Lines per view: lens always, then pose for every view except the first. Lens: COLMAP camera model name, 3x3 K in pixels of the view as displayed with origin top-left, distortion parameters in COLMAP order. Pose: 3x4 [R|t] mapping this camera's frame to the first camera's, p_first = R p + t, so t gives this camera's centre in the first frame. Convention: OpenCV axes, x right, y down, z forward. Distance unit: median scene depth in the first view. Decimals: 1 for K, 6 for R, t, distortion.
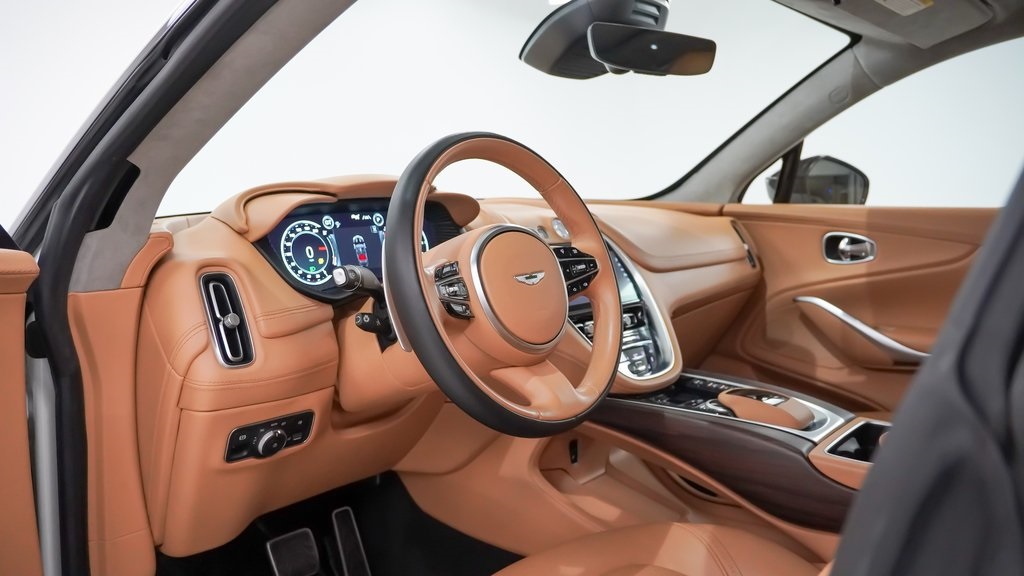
lens RADIAL K [[860.6, 0, 515.5], [0, 860.6, 282.4], [0, 0, 1]] dist [-0.182815, 0.050336]
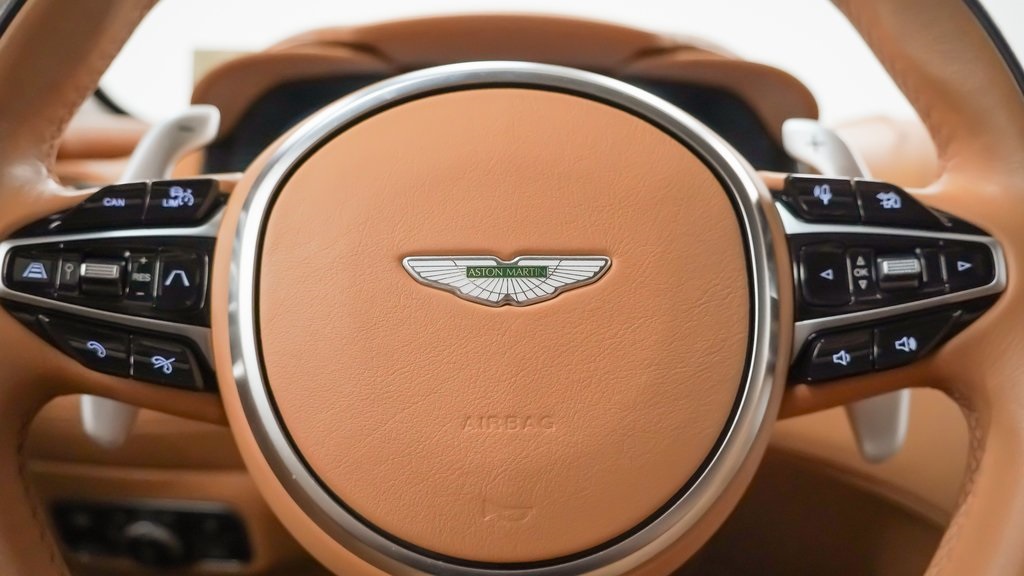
lens RADIAL K [[860.6, 0, 507.8], [0, 860.6, 289.9], [0, 0, 1]] dist [-0.182815, 0.050336]
pose [[0.650534, 0.115283, -0.750676, 0.172286], [-0.107237, 0.992453, 0.059482, -0.013256], [0.751868, 0.041805, 0.657987, 0.747973]]
